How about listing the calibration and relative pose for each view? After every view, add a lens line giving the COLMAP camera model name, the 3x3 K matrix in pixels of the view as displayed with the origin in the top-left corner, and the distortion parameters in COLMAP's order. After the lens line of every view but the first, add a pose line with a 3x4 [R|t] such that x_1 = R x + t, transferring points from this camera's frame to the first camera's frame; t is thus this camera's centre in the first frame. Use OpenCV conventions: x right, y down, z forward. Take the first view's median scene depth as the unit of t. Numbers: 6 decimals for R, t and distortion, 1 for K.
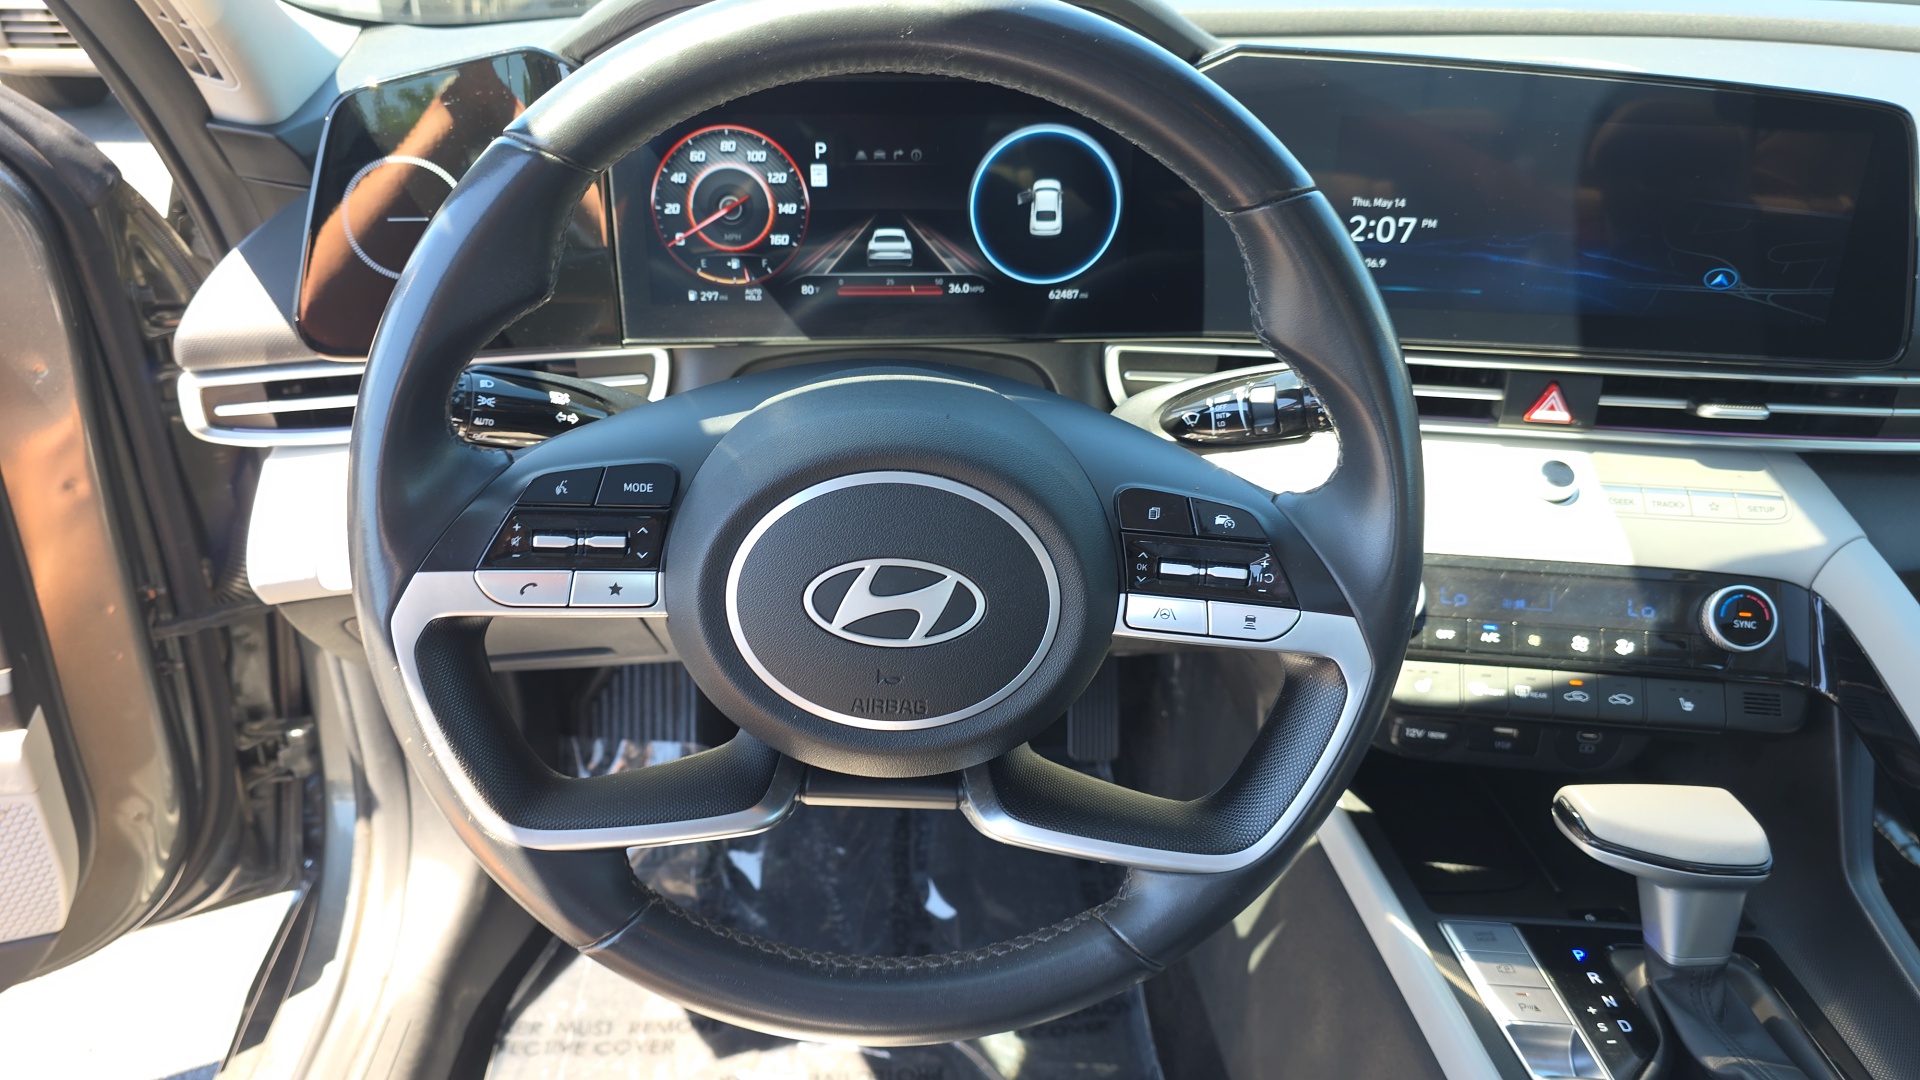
lens RADIAL K [[1314.0, 0, 937.9], [0, 1314.0, 546.5], [0, 0, 1]] dist [0.059355, -0.074294]
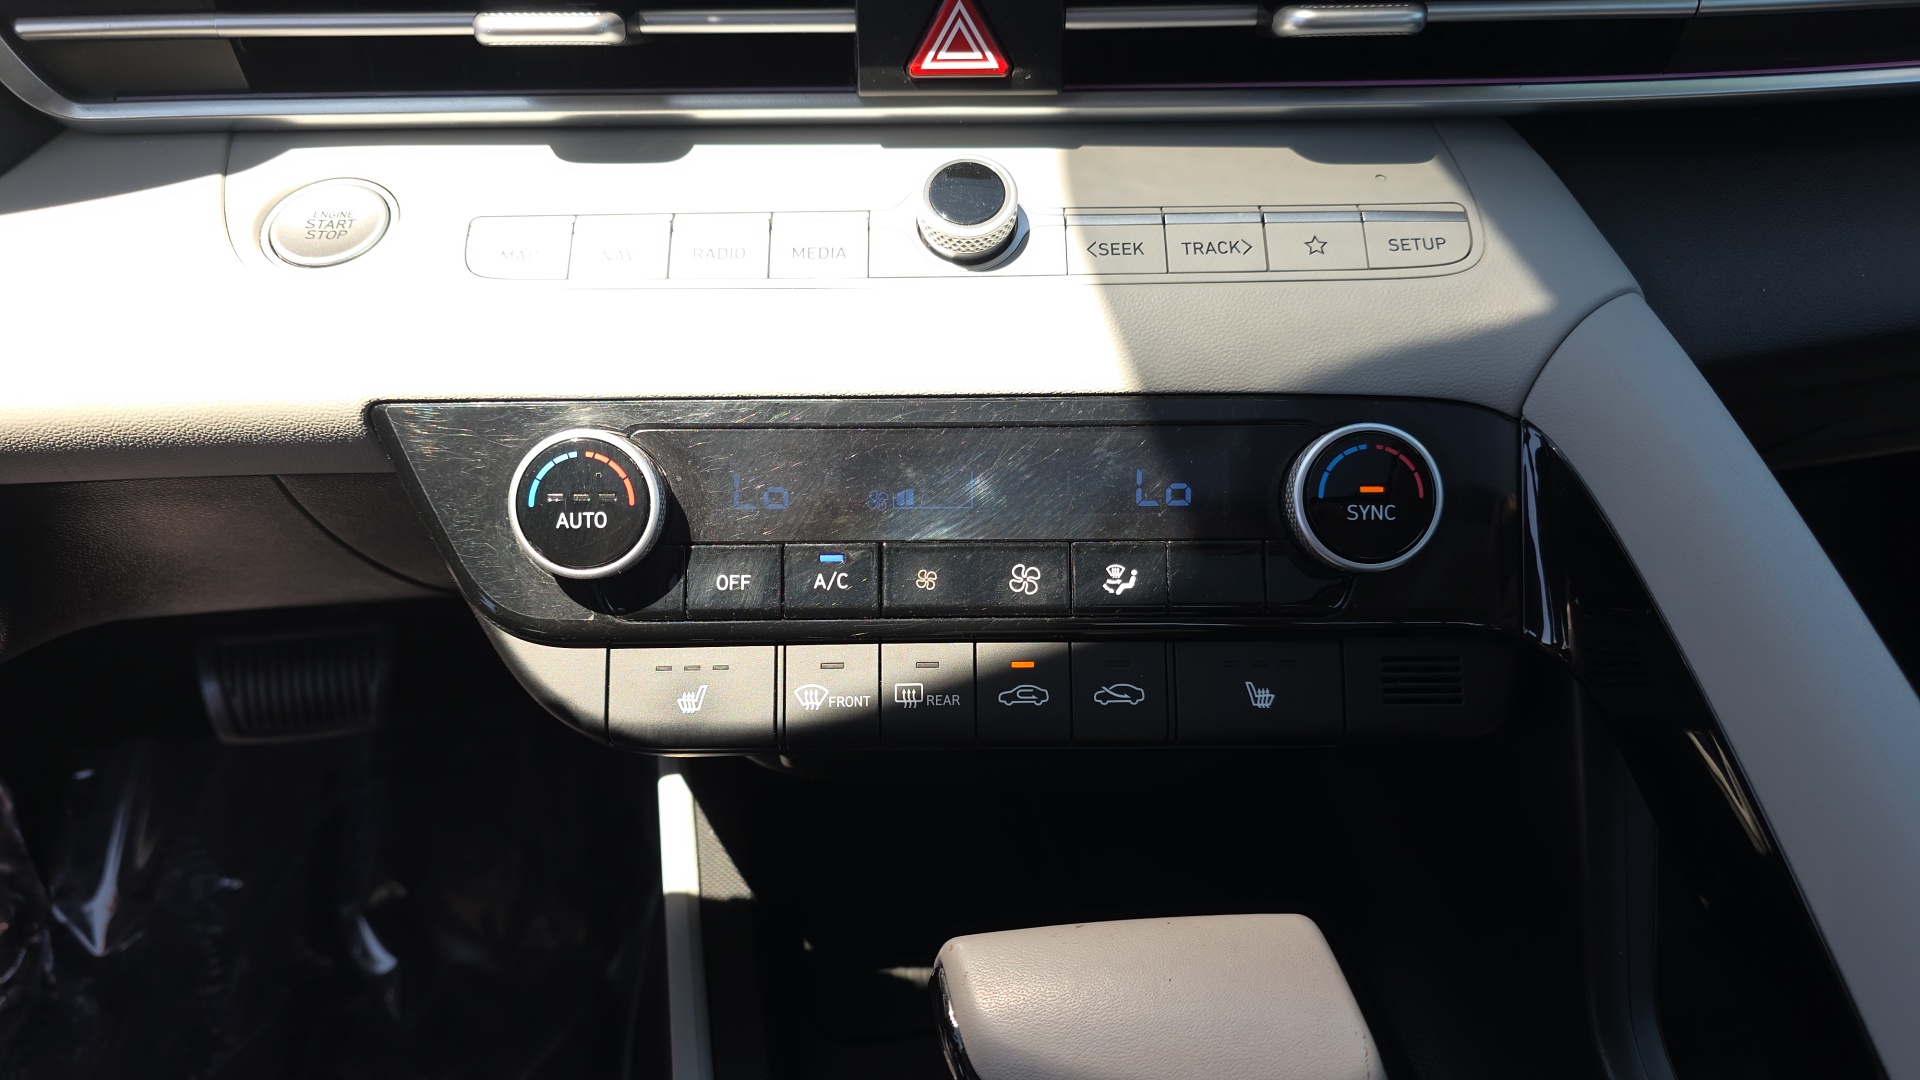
lens RADIAL K [[1316.1, 0, 930.8], [0, 1316.1, 538.6], [0, 0, 1]] dist [0.028843, -0.042299]
pose [[0.993909, -0.084200, 0.071104, 0.431844], [0.074784, 0.989202, 0.126044, 0.001788], [-0.080949, -0.119959, 0.989473, 0.582049]]
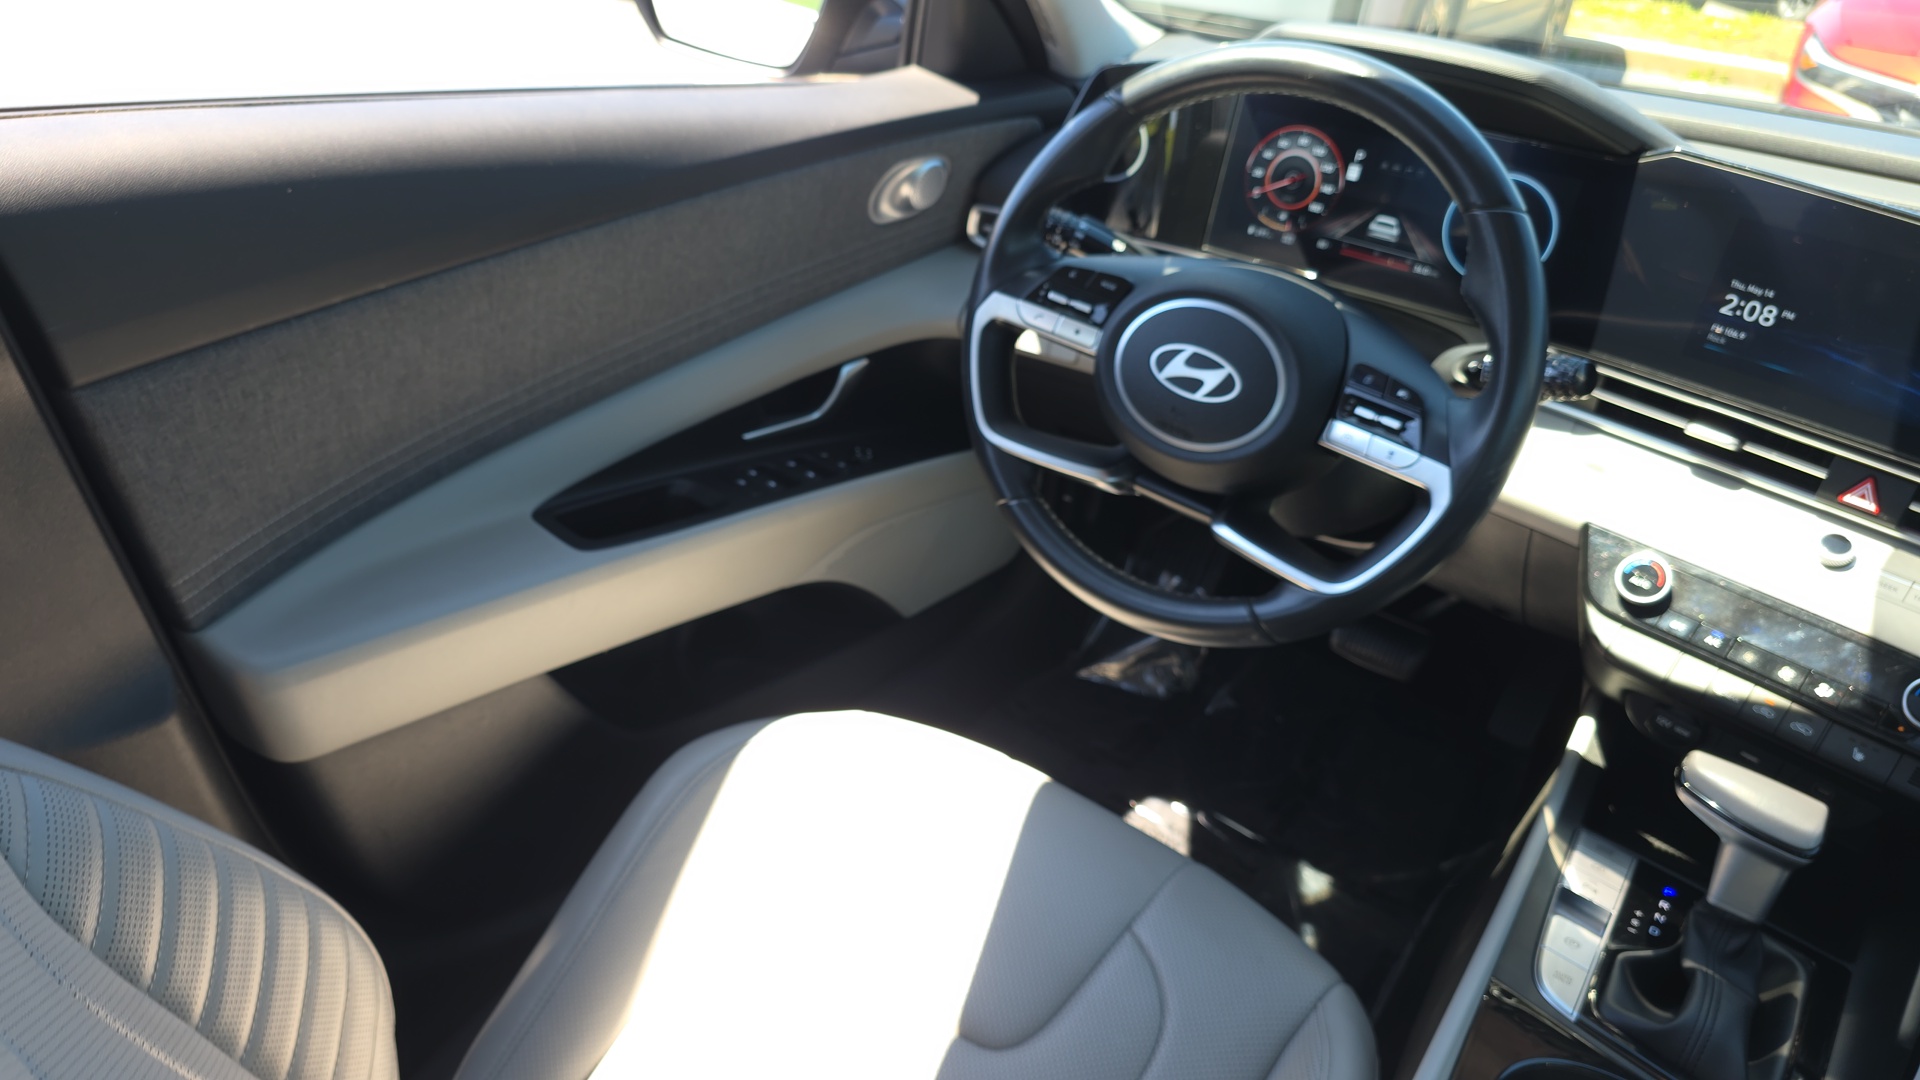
lens RADIAL K [[1316.1, 0, 930.8], [0, 1316.1, 538.6], [0, 0, 1]] dist [0.028843, -0.042299]
pose [[0.764993, 0.366588, -0.529527, 0.490918], [-0.381462, 0.920368, 0.086076, 0.158371], [0.518914, 0.136146, 0.843915, -0.468812]]
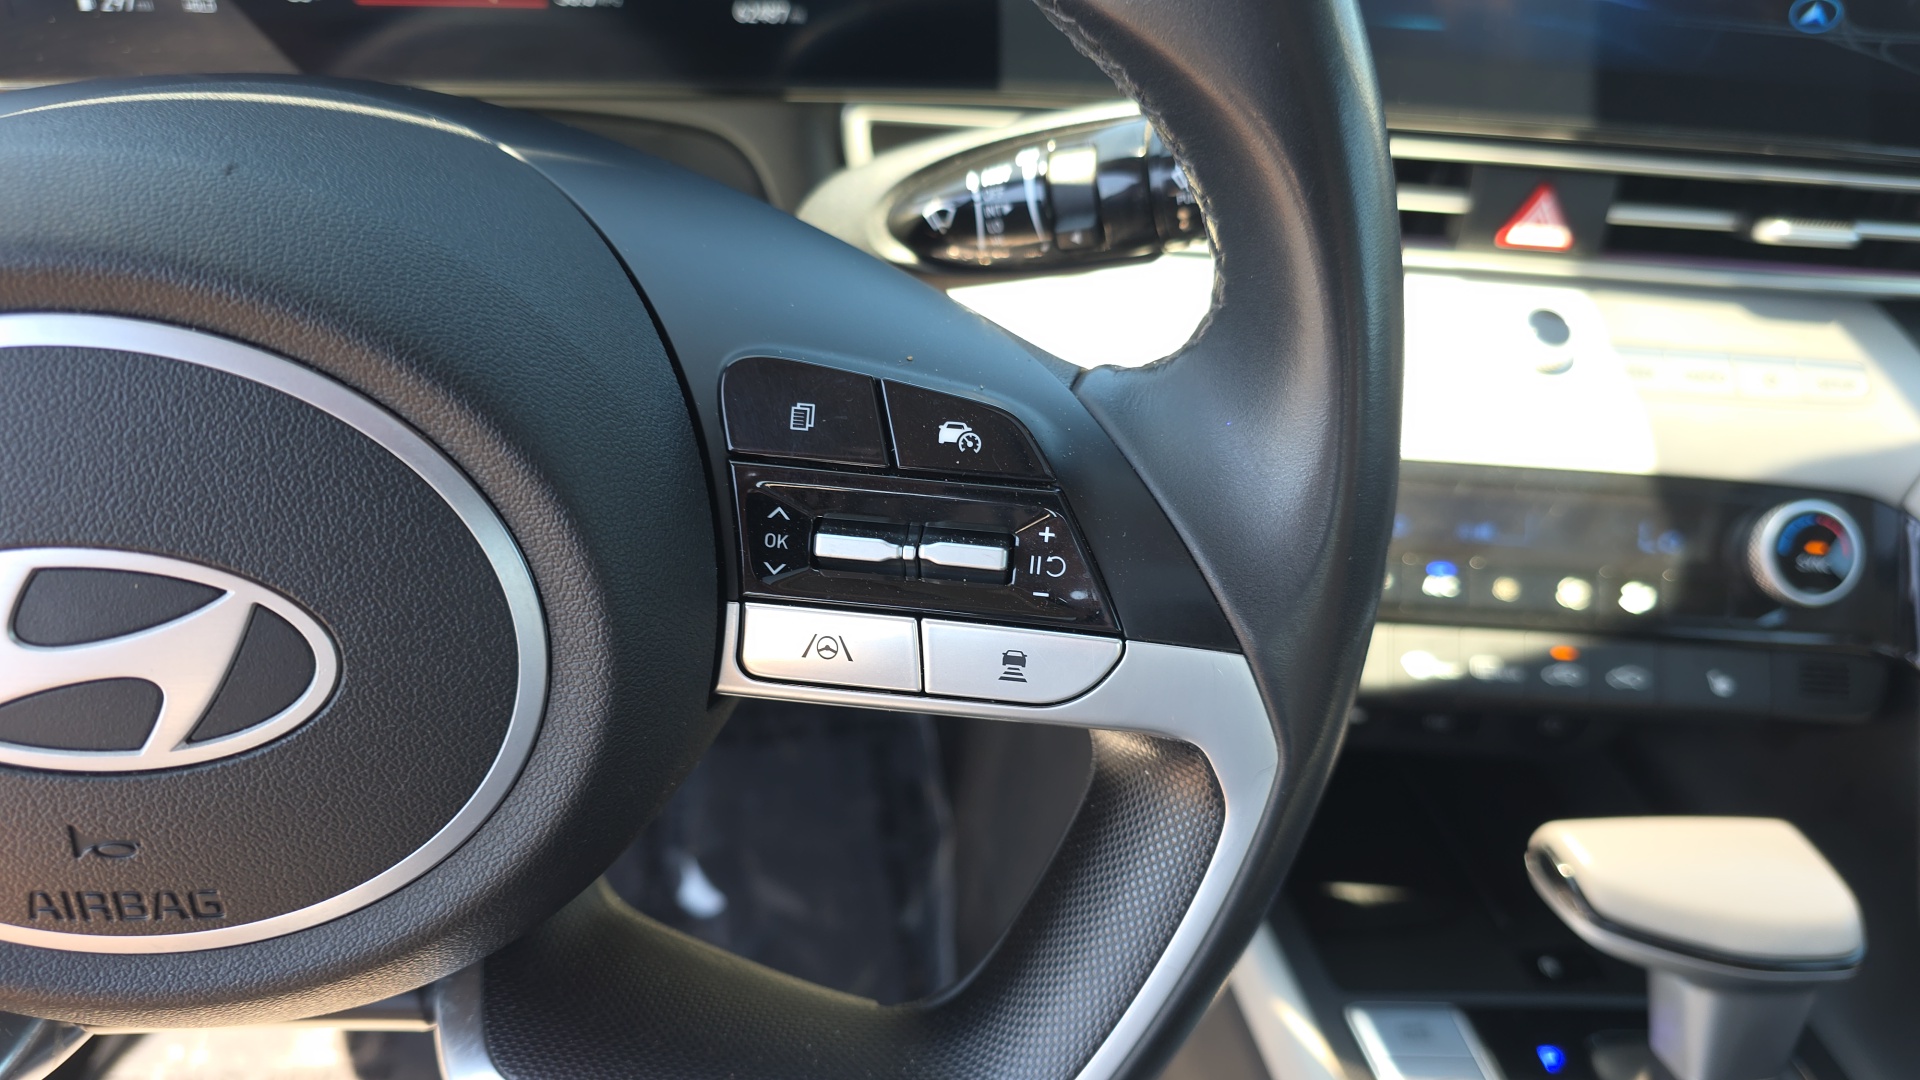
lens RADIAL K [[1372.9, 0, 957.1], [0, 1372.9, 545.5], [0, 0, 1]] dist [-0.016203, -0.005093]
pose [[0.994279, -0.012534, 0.106078, 0.118503], [0.001071, 0.994211, 0.107443, -0.022761], [-0.106811, -0.106715, 0.988536, 0.384919]]
